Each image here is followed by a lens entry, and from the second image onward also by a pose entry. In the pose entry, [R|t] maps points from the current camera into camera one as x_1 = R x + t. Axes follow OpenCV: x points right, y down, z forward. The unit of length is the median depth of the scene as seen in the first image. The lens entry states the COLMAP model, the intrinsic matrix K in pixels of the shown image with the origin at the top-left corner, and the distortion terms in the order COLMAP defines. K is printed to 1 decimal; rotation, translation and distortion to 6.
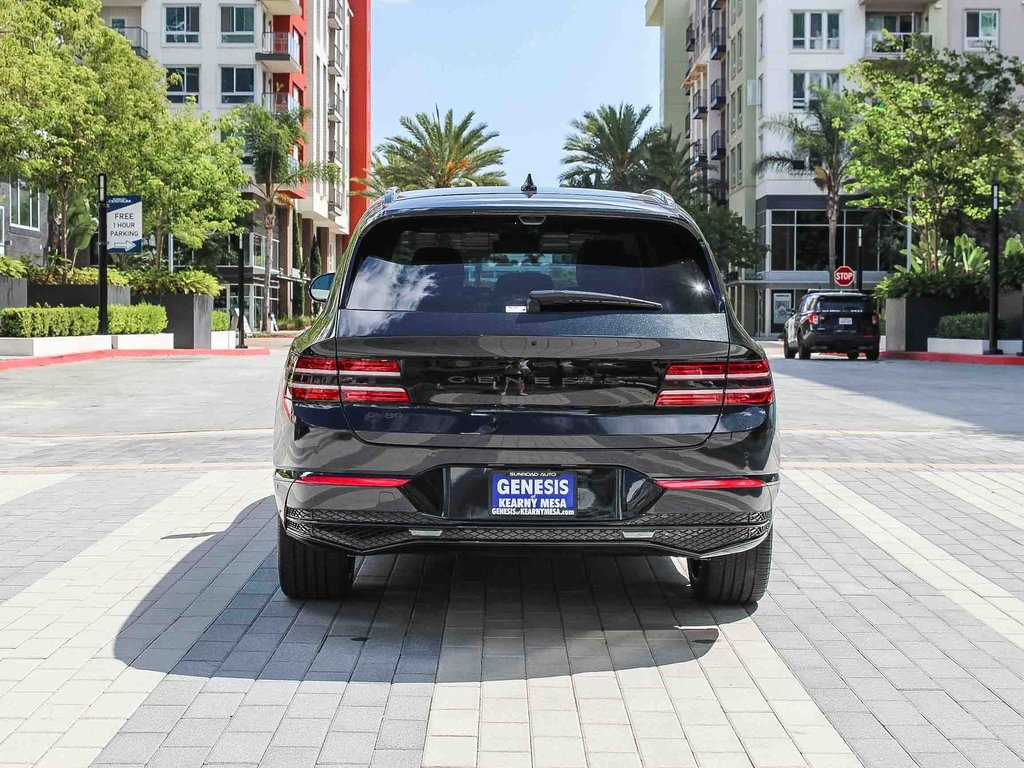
lens RADIAL K [[1629.6, 0, 521.9], [0, 1629.6, 375.2], [0, 0, 1]] dist [-0.068843, 0.000000]
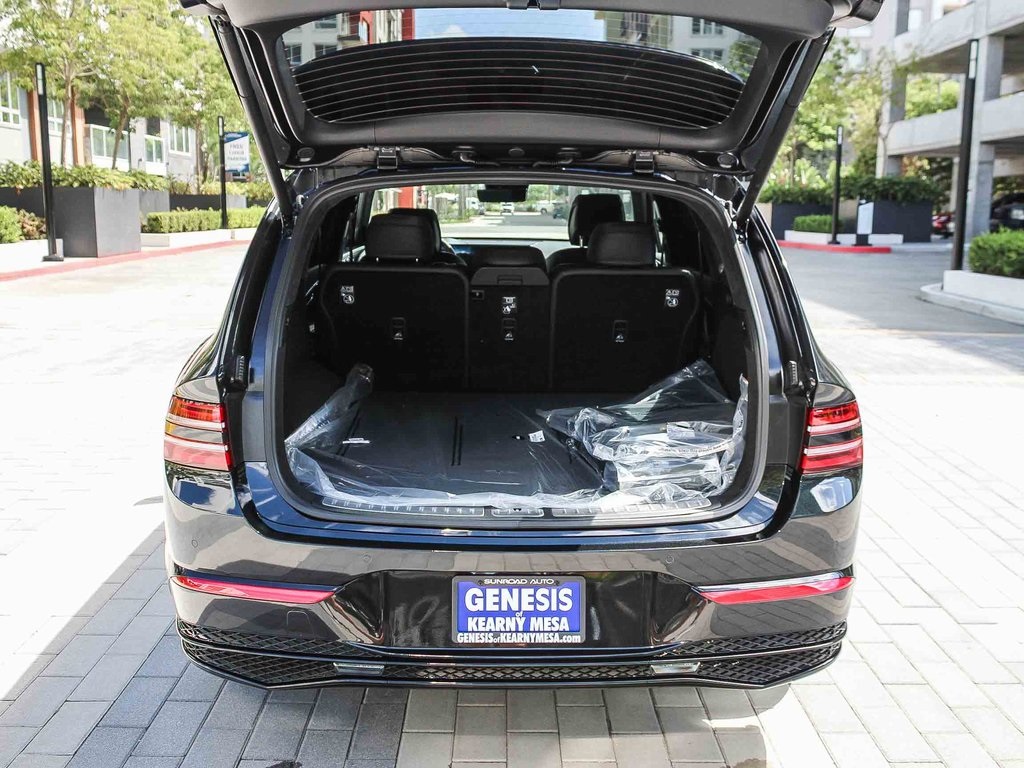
lens RADIAL K [[1006.7, 0, 516.5], [0, 1006.7, 381.5], [0, 0, 1]] dist [-0.026591, 0.000000]
pose [[0.999991, 0.001964, 0.003769, 0.000583], [-0.002450, 0.991025, 0.133652, -0.010806], [-0.003472, -0.133660, 0.991021, 0.087306]]
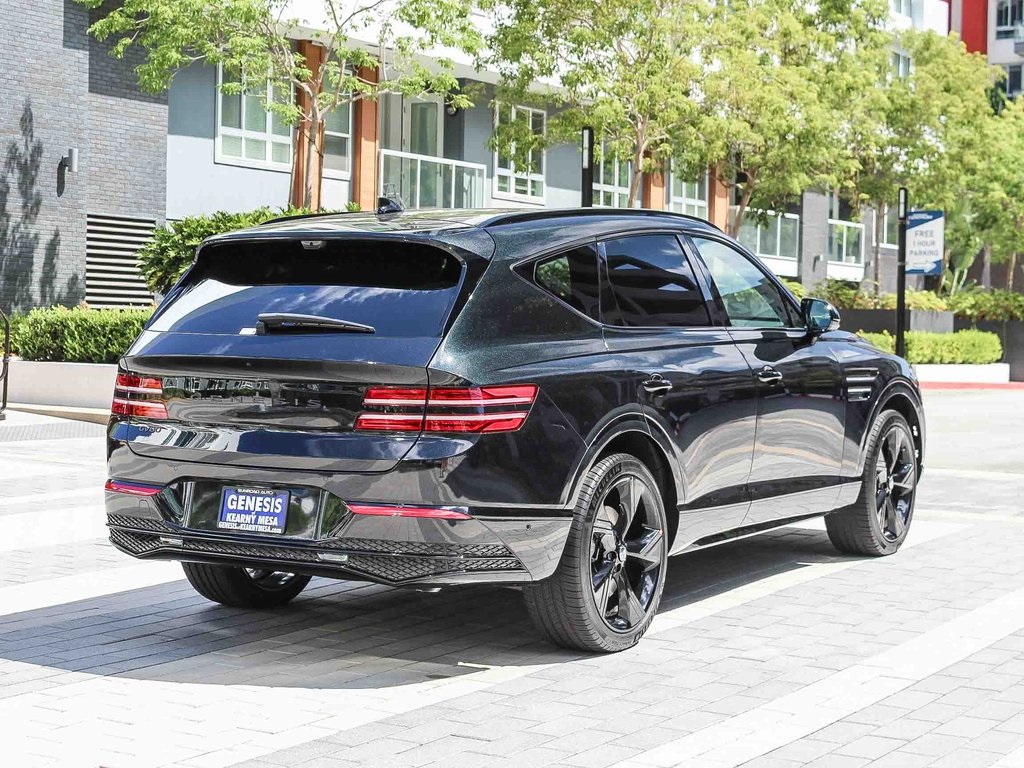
lens RADIAL K [[1826.0, 0, 511.1], [0, 1826.0, 383.5], [0, 0, 1]] dist [0.002558, 0.000000]
pose [[0.843355, 0.022291, -0.536895, 0.110169], [-0.030503, 0.999514, -0.006416, -0.000728], [0.536491, 0.021788, 0.843625, 0.015927]]
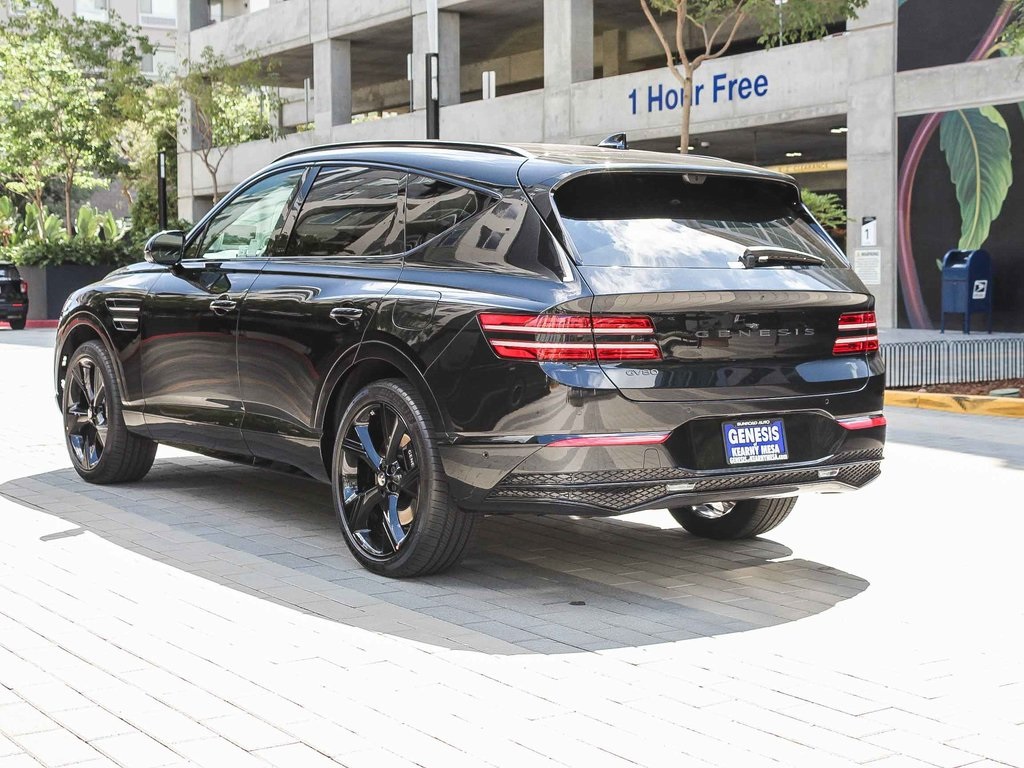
lens RADIAL K [[1629.6, 0, 519.7], [0, 1629.6, 393.1], [0, 0, 1]] dist [-0.068843, 0.000000]
pose [[0.826403, -0.046300, 0.561172, -0.101372], [0.029310, 0.998800, 0.039244, -0.000533], [-0.562315, -0.015983, 0.826768, 0.032088]]
